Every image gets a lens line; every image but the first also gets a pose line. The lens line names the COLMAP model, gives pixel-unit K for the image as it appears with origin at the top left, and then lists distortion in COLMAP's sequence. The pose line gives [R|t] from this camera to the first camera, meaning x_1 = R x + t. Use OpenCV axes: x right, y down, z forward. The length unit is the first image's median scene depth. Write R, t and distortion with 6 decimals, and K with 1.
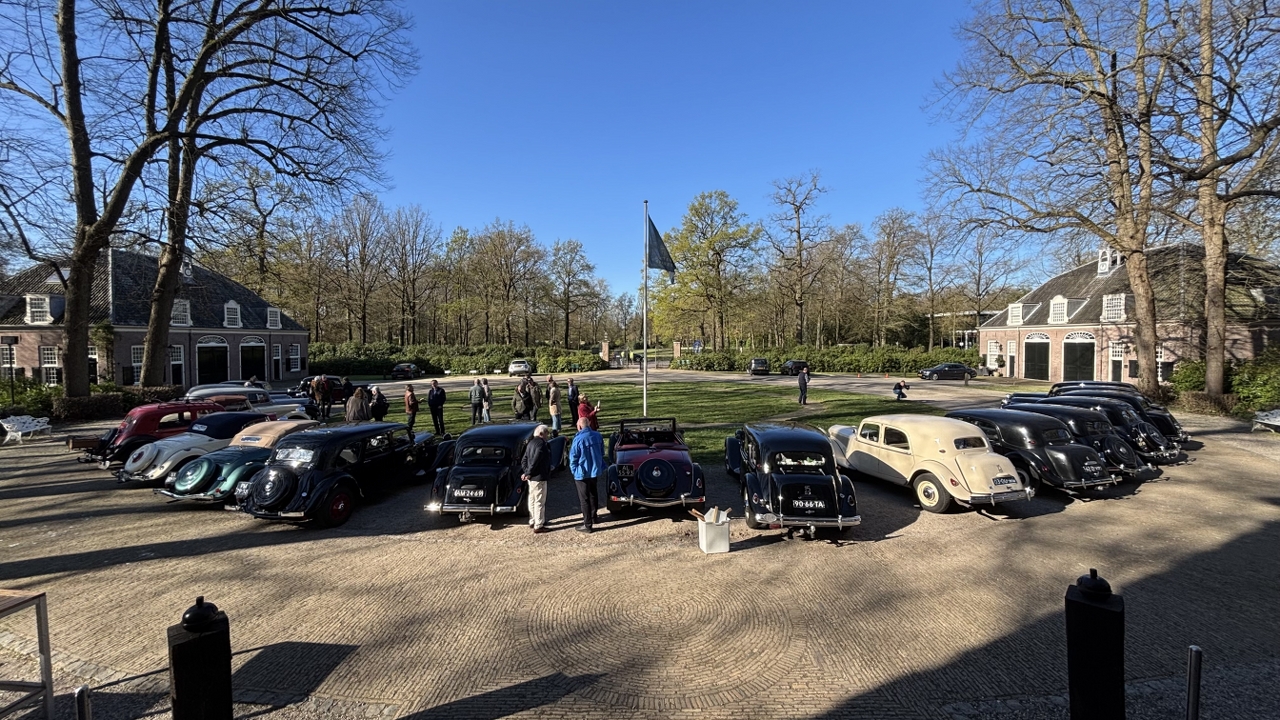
lens RADIAL K [[513.7, 0, 640.0], [0, 513.7, 360.0], [0, 0, 1]] dist [-0.000835, -0.000162]
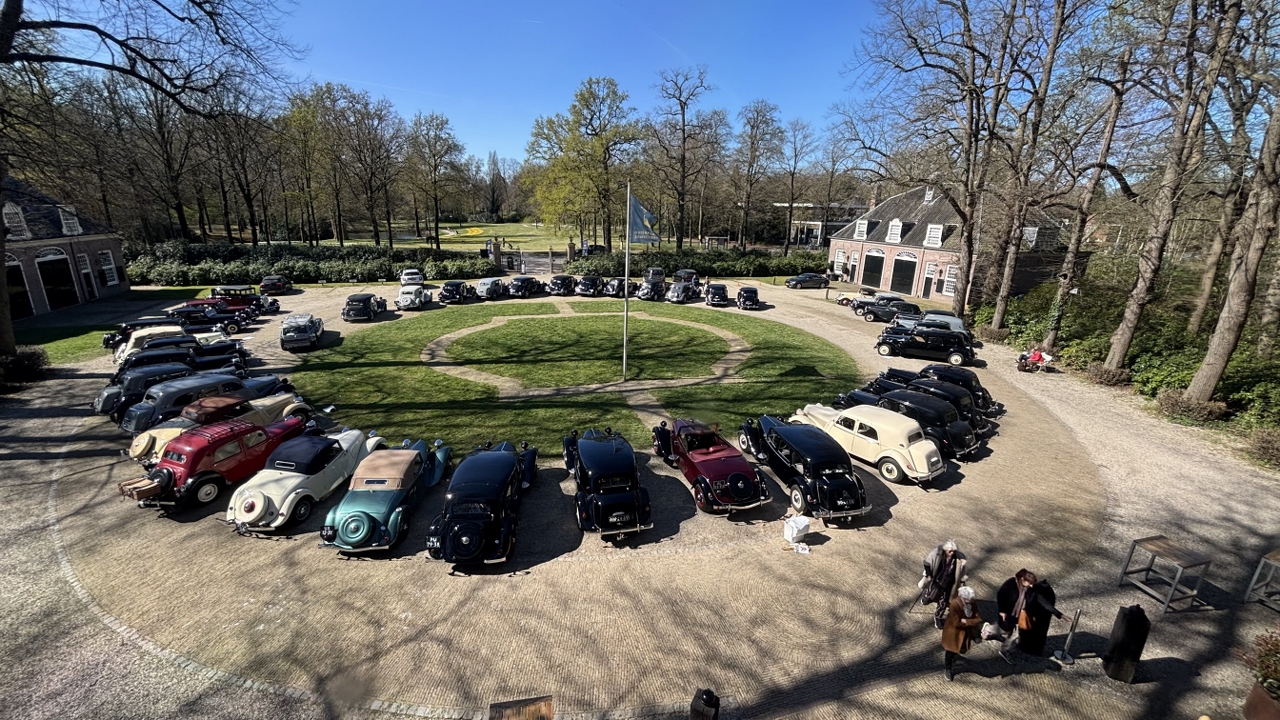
lens RADIAL K [[513.7, 0, 640.0], [0, 513.7, 360.0], [0, 0, 1]] dist [-0.000835, -0.000162]
pose [[0.957083, -0.056483, 0.284255, -0.188825], [-0.017427, 0.967832, 0.250991, -0.142339], [-0.289288, -0.245173, 0.925312, -0.044595]]
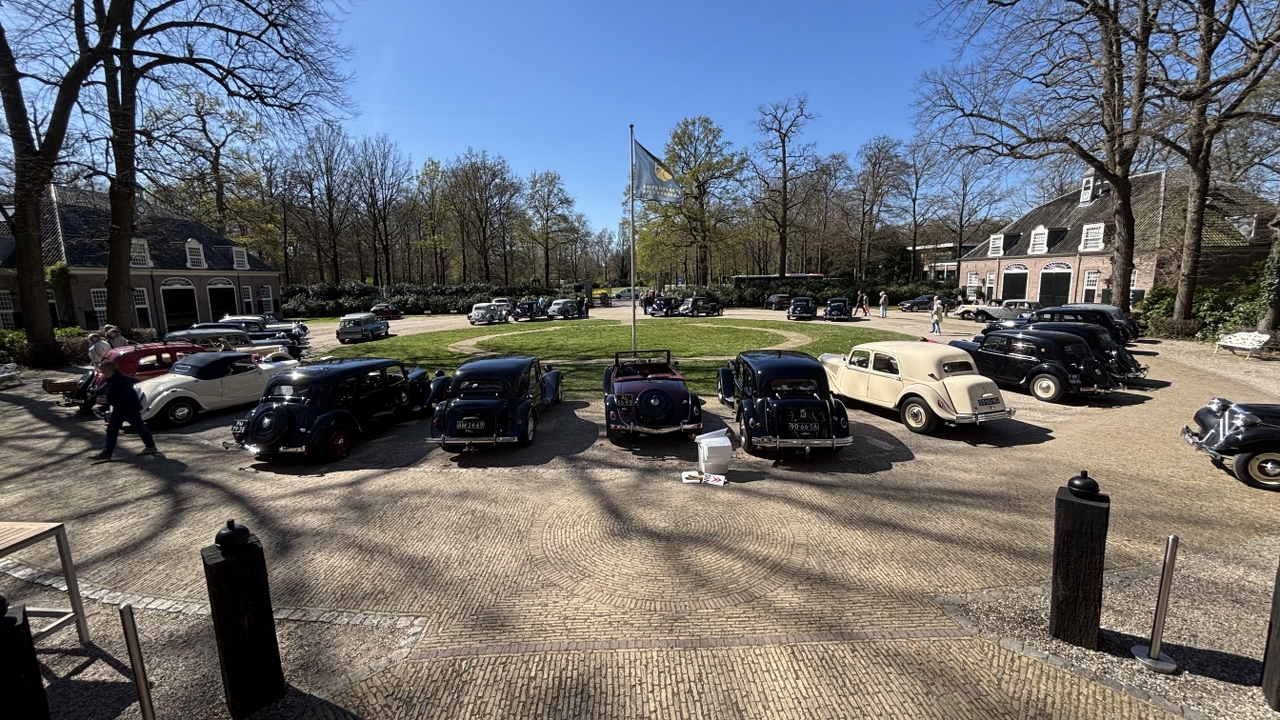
lens RADIAL K [[513.7, 0, 640.0], [0, 513.7, 360.0], [0, 0, 1]] dist [-0.000835, -0.000162]
pose [[0.999207, -0.019157, 0.034906, -0.009501], [0.014839, 0.992659, 0.120036, 0.005034], [-0.036949, -0.119422, 0.992156, 0.001160]]
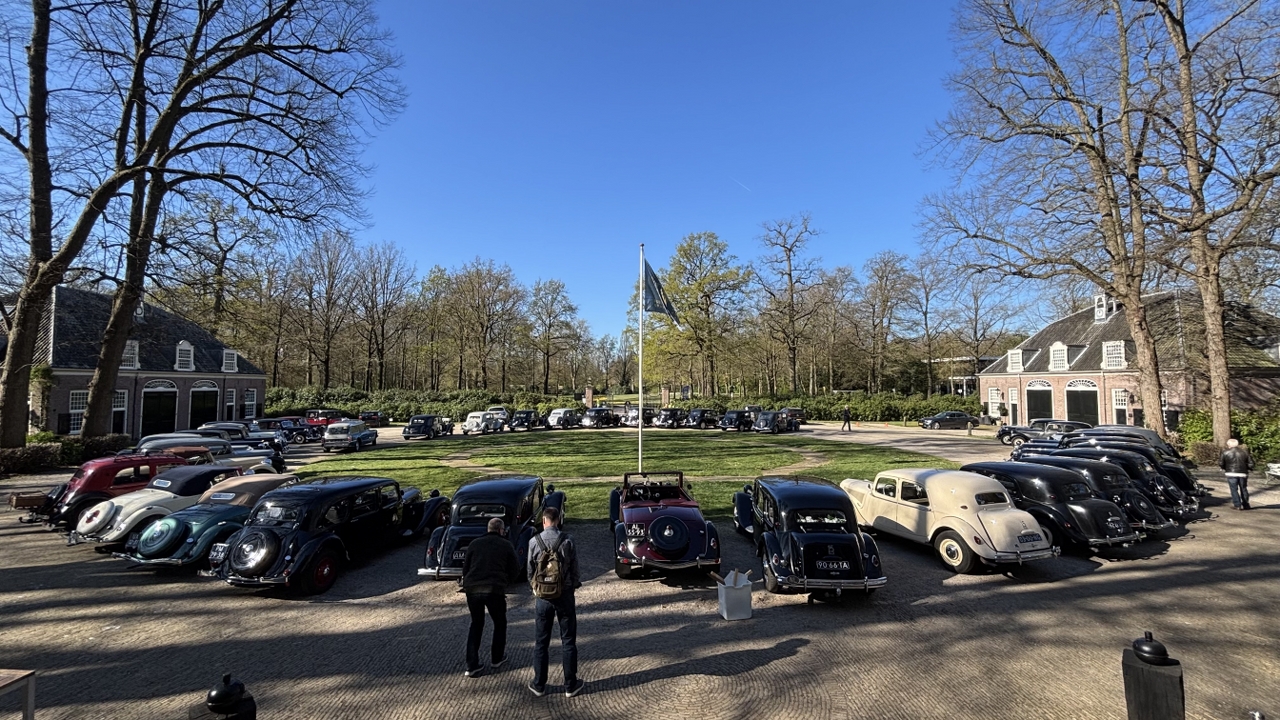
lens RADIAL K [[548.2, 0, 640.0], [0, 548.2, 360.0], [0, 0, 1]] dist [-0.002480, -0.000202]
pose [[0.999416, 0.005345, 0.033762, -0.017099], [-0.002478, 0.996428, -0.084410, -0.002695], [-0.034093, 0.084277, 0.995859, -0.006596]]
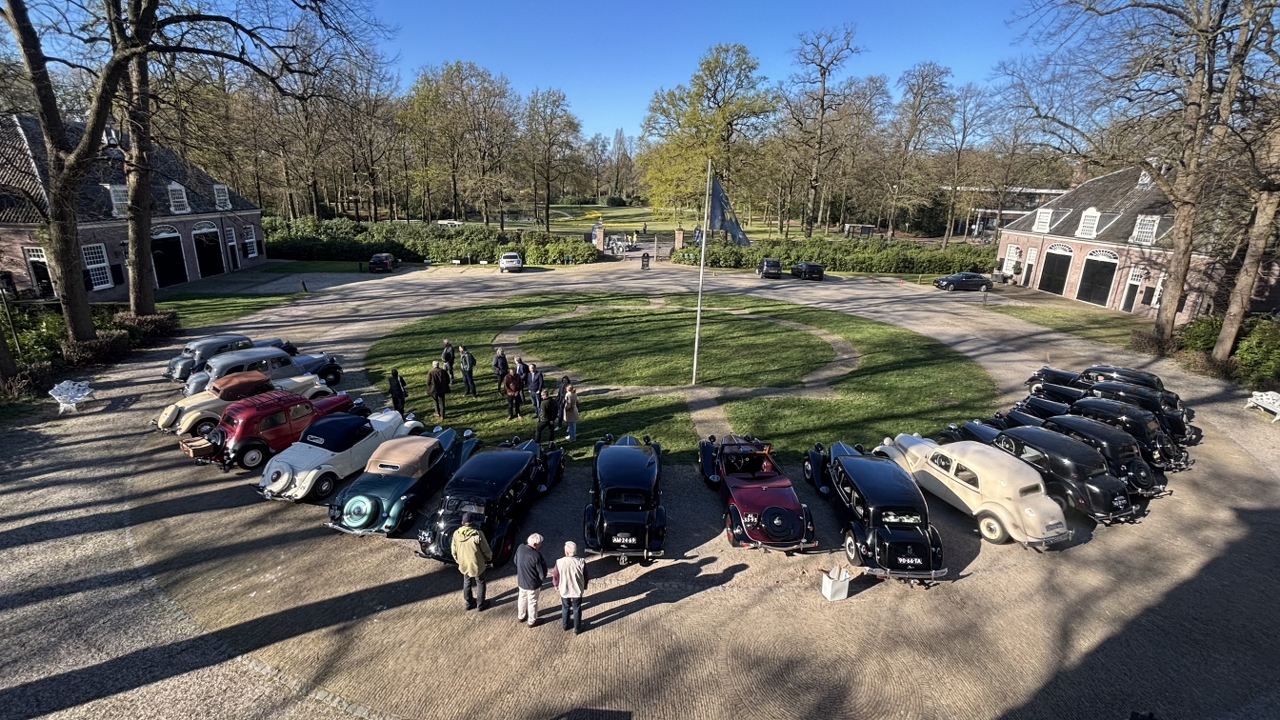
lens RADIAL K [[568.4, 0, 640.0], [0, 568.4, 360.0], [0, 0, 1]] dist [-0.004729, 0.000039]
pose [[0.997800, 0.016948, 0.064101, -0.115077], [-0.033038, 0.965298, 0.259054, -0.143202], [-0.057486, -0.260602, 0.963733, -0.044837]]
